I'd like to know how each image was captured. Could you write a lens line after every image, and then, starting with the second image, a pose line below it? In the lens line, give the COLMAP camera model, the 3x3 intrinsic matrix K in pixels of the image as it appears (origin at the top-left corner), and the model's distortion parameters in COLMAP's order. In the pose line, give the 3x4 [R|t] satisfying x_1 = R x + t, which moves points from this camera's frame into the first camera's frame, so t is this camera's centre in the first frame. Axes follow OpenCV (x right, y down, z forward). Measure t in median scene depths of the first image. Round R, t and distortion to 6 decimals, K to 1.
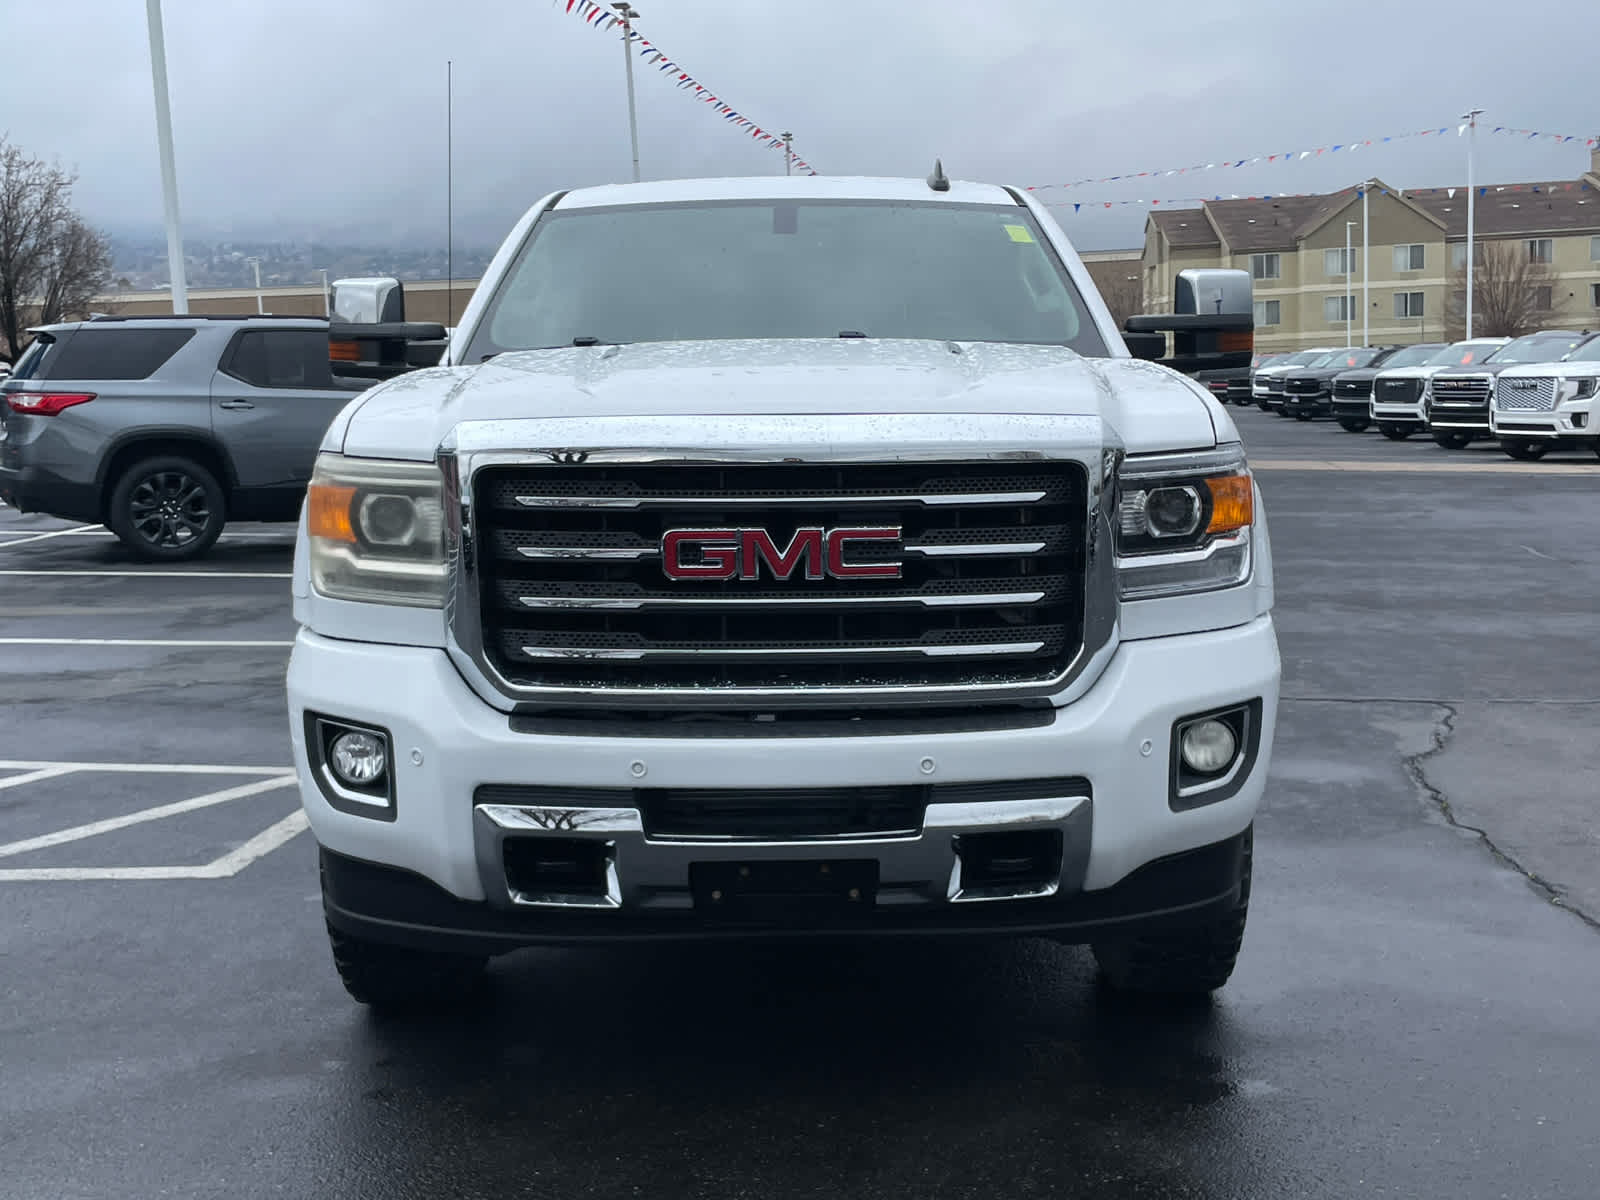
lens RADIAL K [[1779.5, 0, 824.6], [0, 1779.5, 629.6], [0, 0, 1]] dist [0.110455, -0.169290]
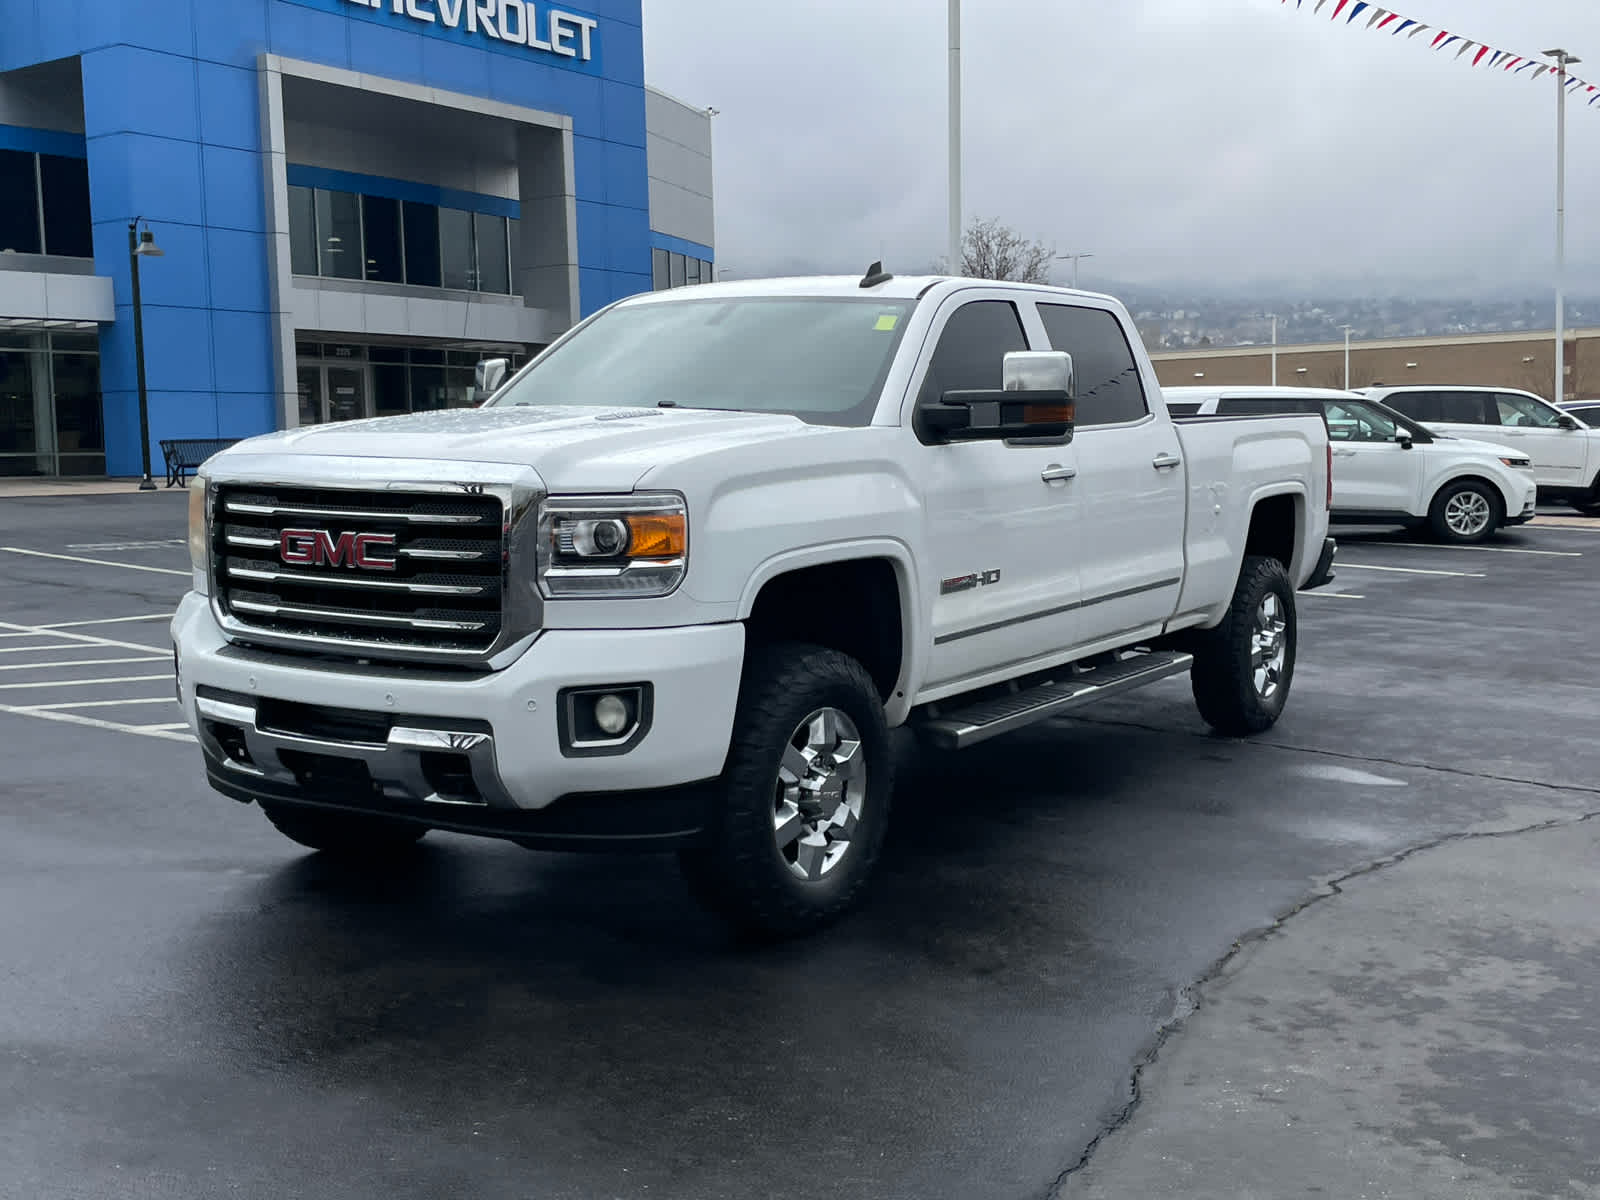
lens RADIAL K [[1779.5, 0, 820.8], [0, 1779.5, 596.8], [0, 0, 1]] dist [0.104026, -0.178337]
pose [[0.840473, 0.069971, -0.537316, 1.097263], [-0.095176, 0.995274, -0.019267, -0.011847], [0.533429, 0.067333, 0.843161, -0.047874]]
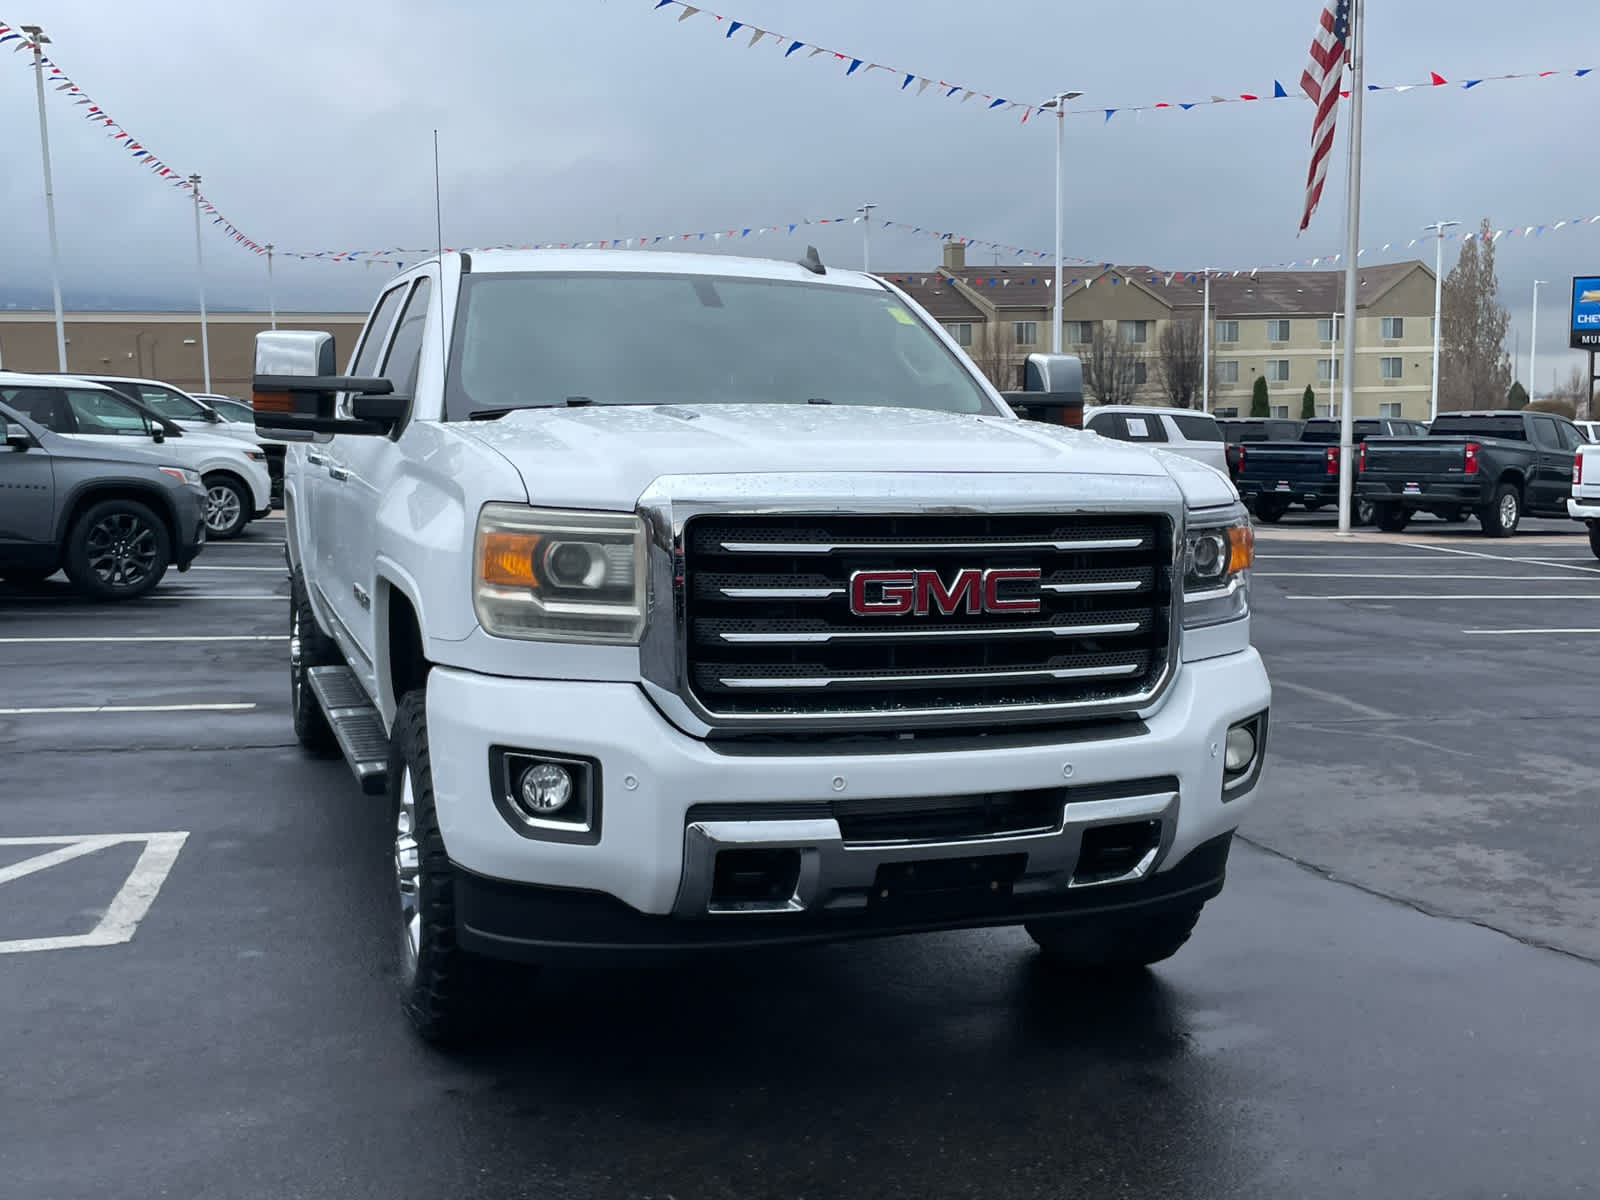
lens RADIAL K [[1779.5, 0, 824.6], [0, 1779.5, 629.6], [0, 0, 1]] dist [0.110455, -0.169290]
pose [[0.943472, -0.015029, 0.331112, -0.469429], [0.026236, 0.999223, -0.029404, 0.013343], [-0.330413, 0.036429, 0.943133, -0.062986]]
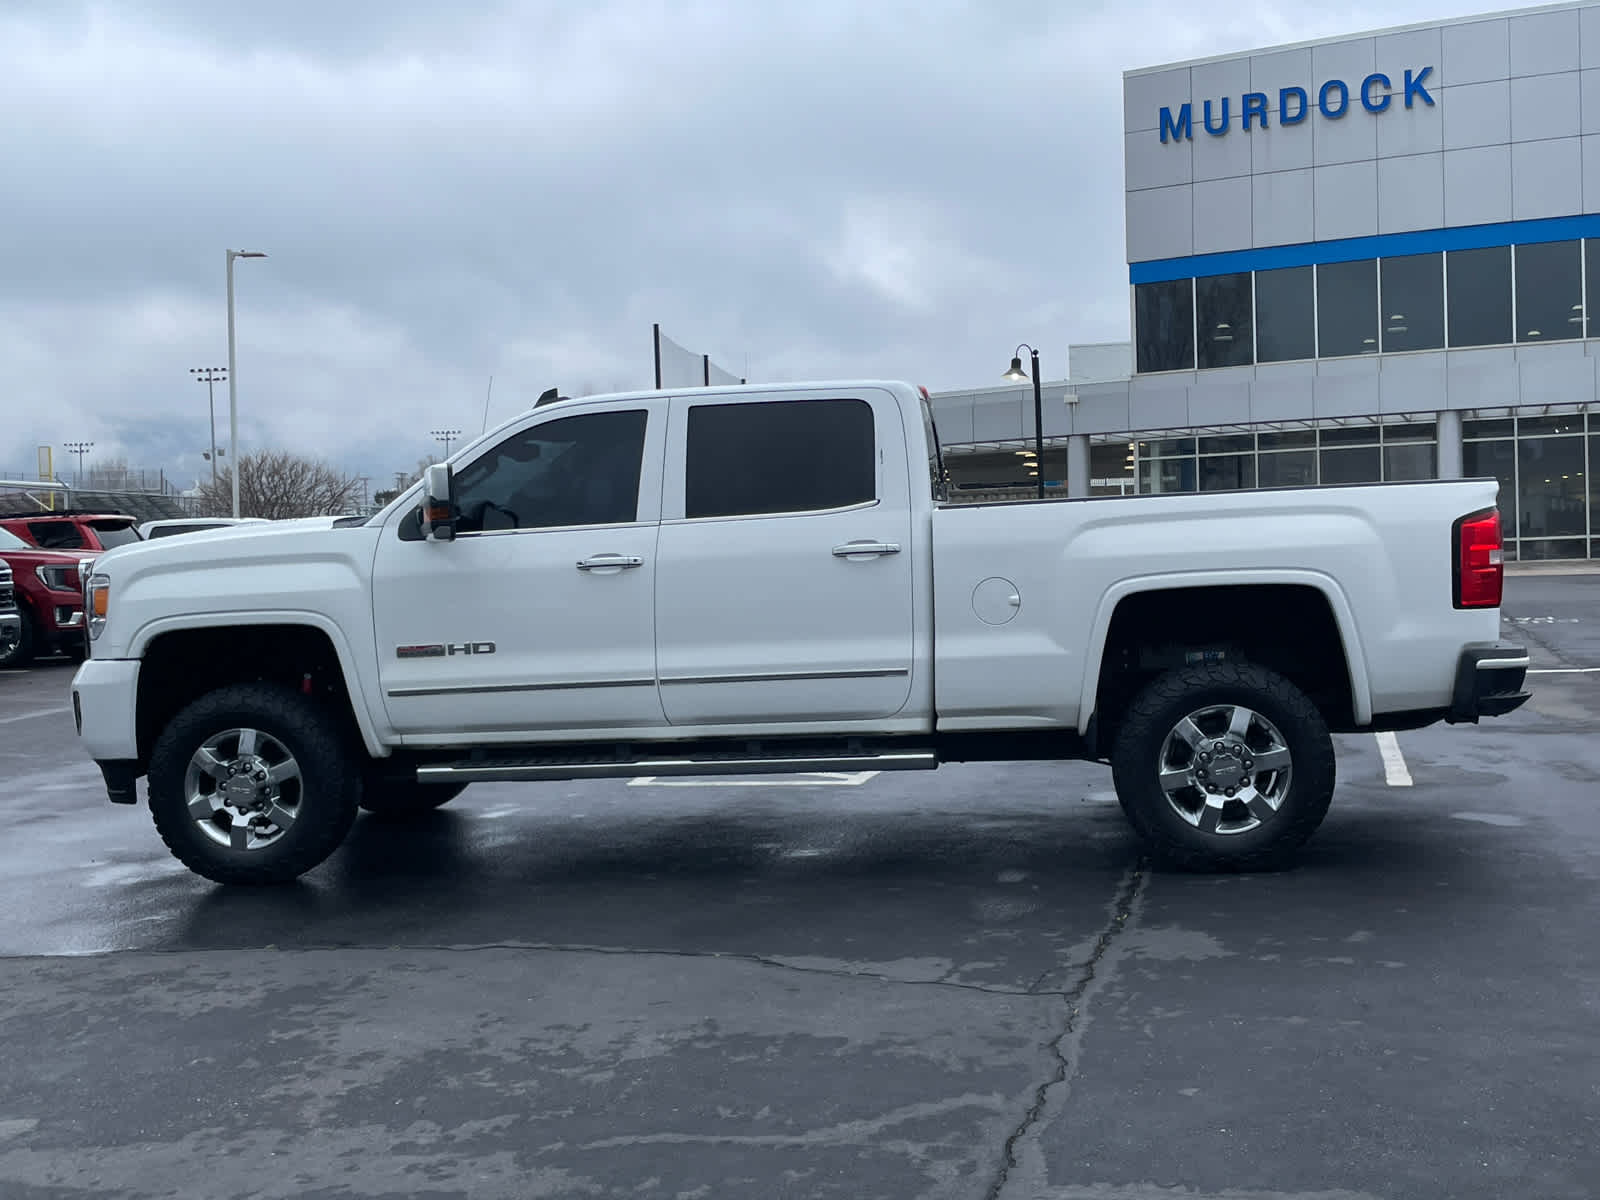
lens RADIAL K [[1779.5, 0, 820.8], [0, 1779.5, 596.8], [0, 0, 1]] dist [0.104026, -0.178337]
pose [[-0.124941, 0.057717, -0.990484, 2.373741], [-0.113958, 0.990865, 0.072114, -0.348755], [0.985598, 0.121883, -0.117223, 2.210497]]
